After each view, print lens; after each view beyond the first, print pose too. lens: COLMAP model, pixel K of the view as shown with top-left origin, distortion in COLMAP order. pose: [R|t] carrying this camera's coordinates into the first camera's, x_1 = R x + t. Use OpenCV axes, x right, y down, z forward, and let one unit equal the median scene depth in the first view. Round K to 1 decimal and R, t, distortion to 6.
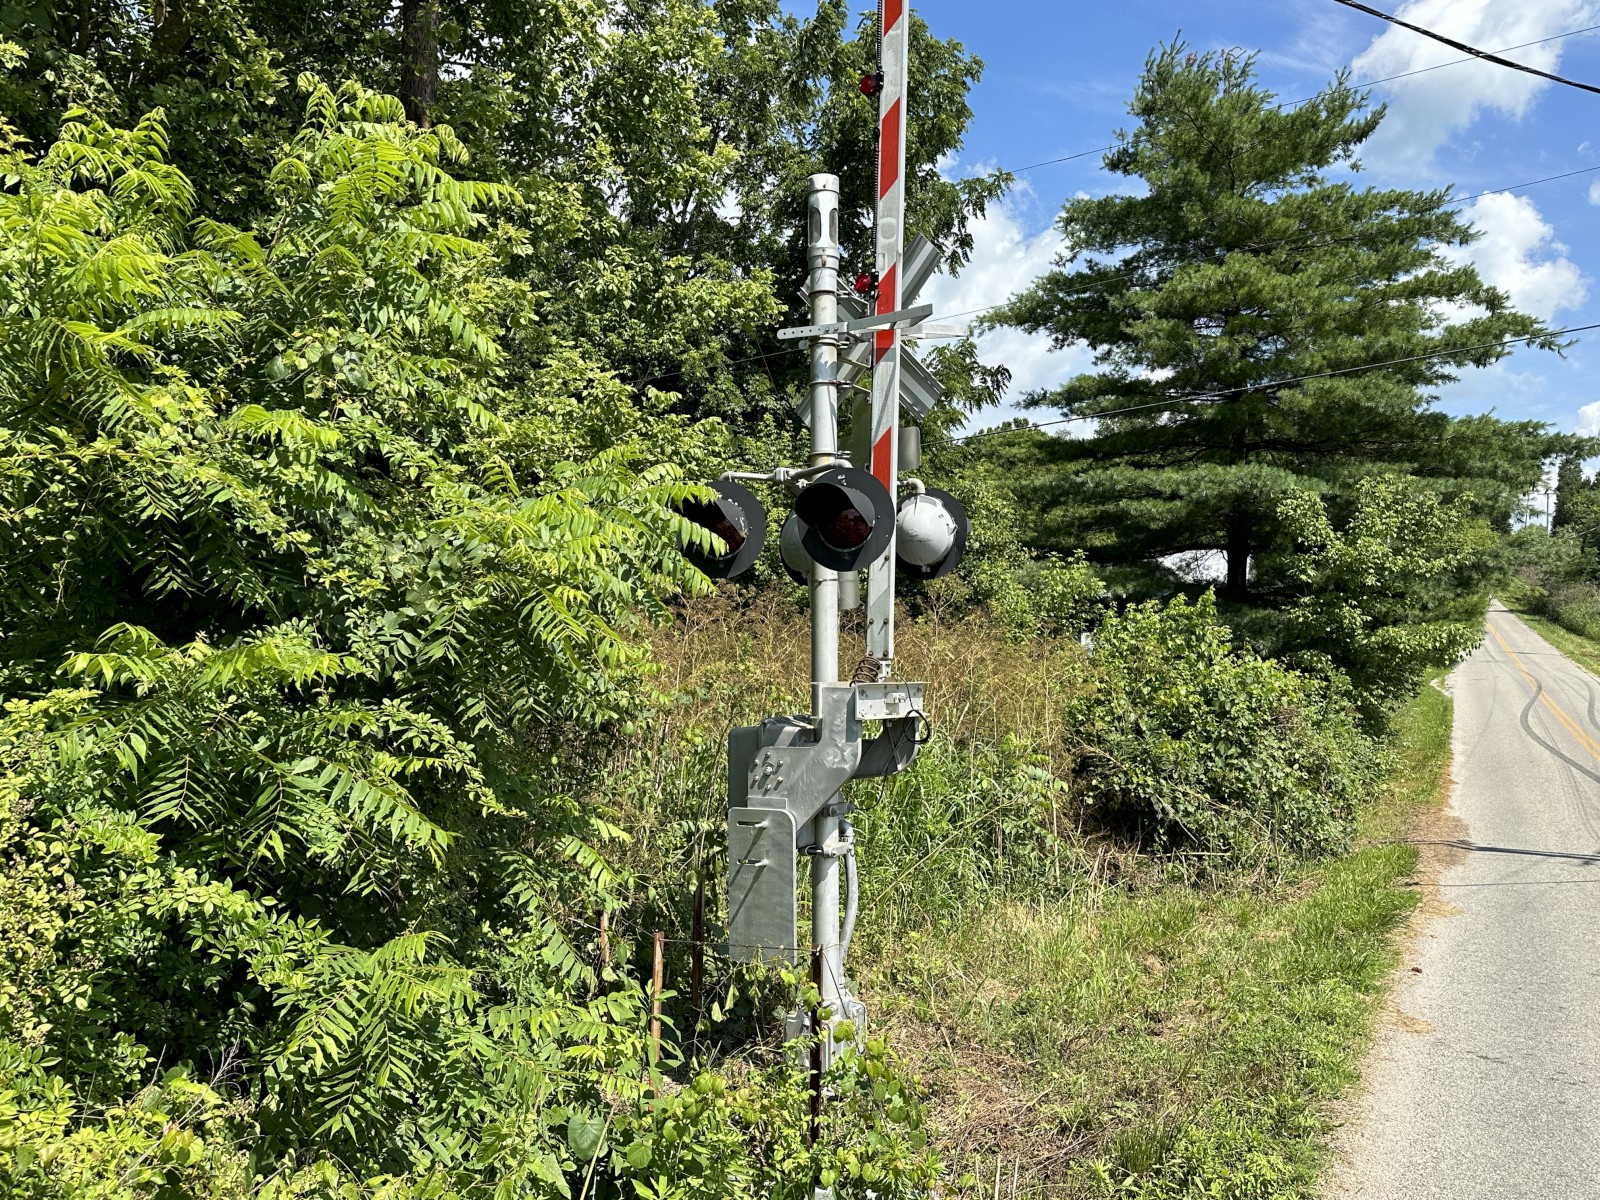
lens RADIAL K [[1185.5, 0, 816.4], [0, 1185.5, 609.3], [0, 0, 1]] dist [-0.011126, -0.006244]
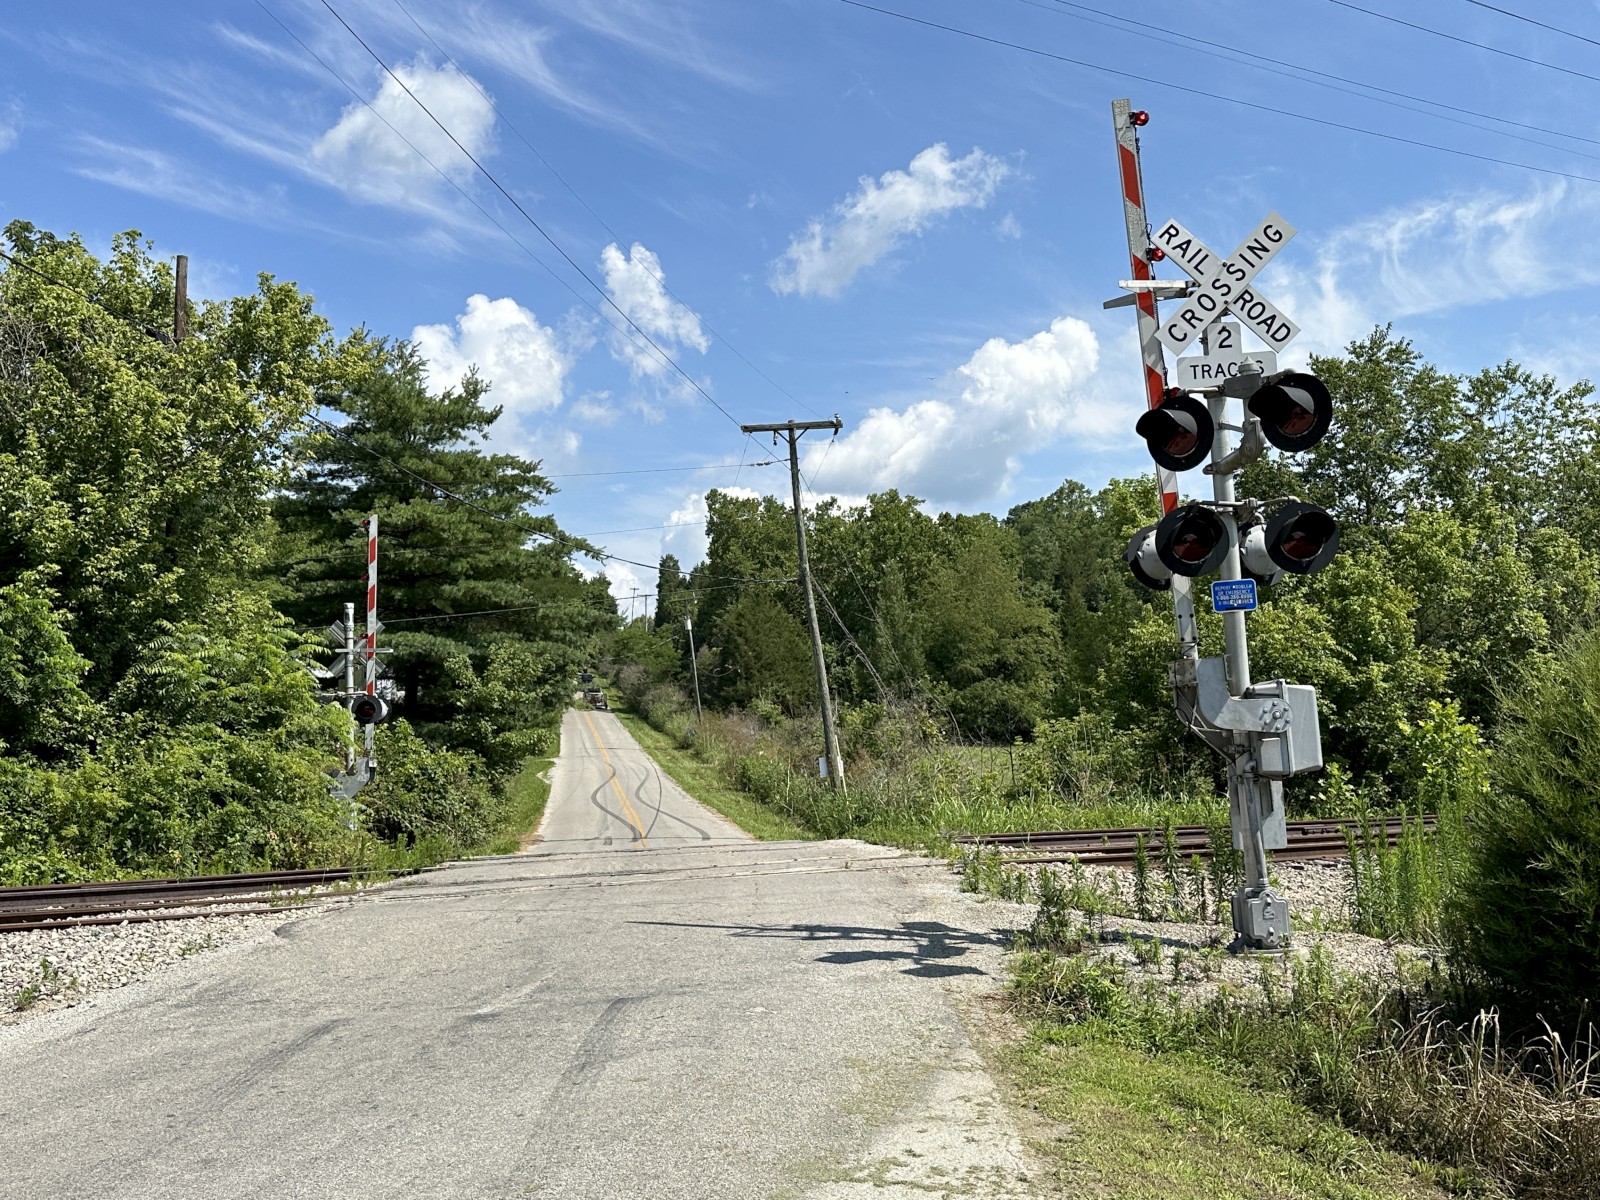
lens RADIAL K [[1663.1, 0, 745.6], [0, 1663.1, 593.0], [0, 0, 1]] dist [0.065919, 0.000000]
pose [[0.828711, 0.022758, 0.559214, -0.569479], [0.015226, 0.997886, -0.063174, -0.028031], [-0.559469, 0.060868, 0.826613, -1.174767]]
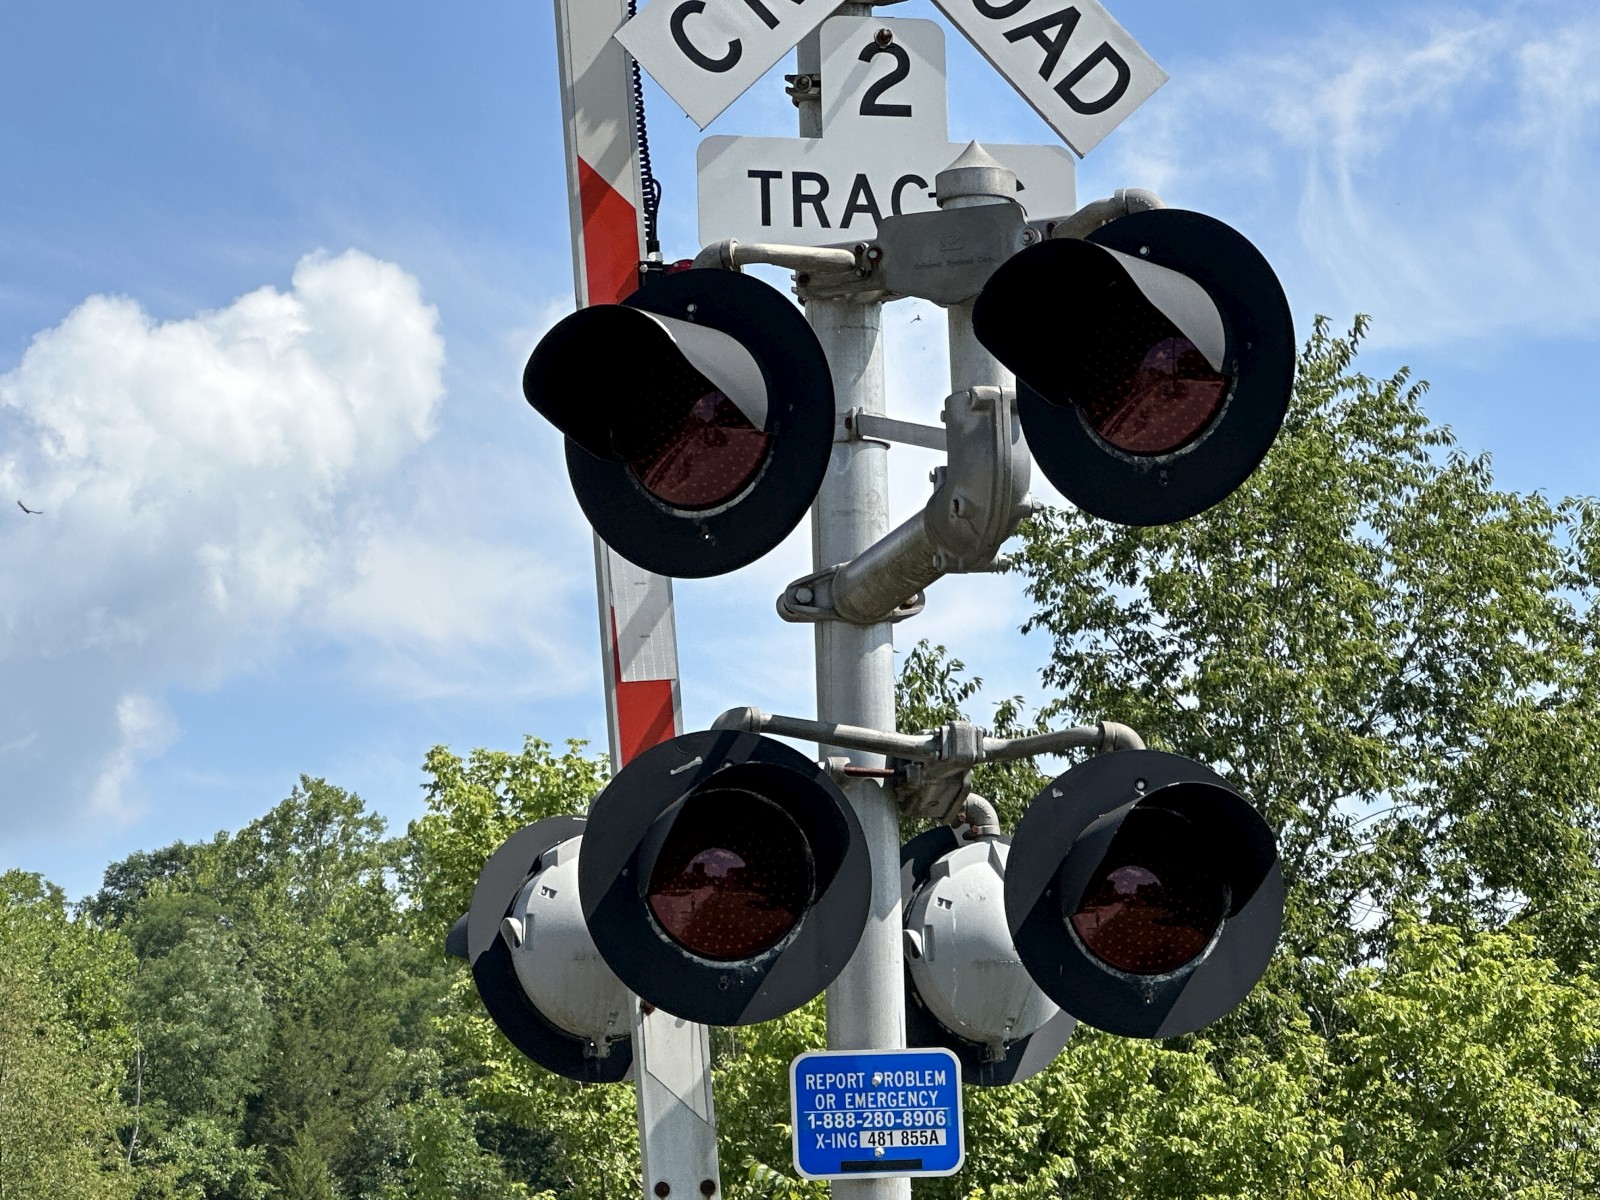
lens RADIAL K [[5624.6, 0, 800.5], [0, 5624.6, 590.4], [0, 0, 1]] dist [0.189797, 0.000000]
pose [[0.640827, 0.132063, 0.756241, -0.453727], [-0.013876, 0.986924, -0.160590, -0.028009], [-0.767560, 0.092417, 0.634280, -1.072375]]
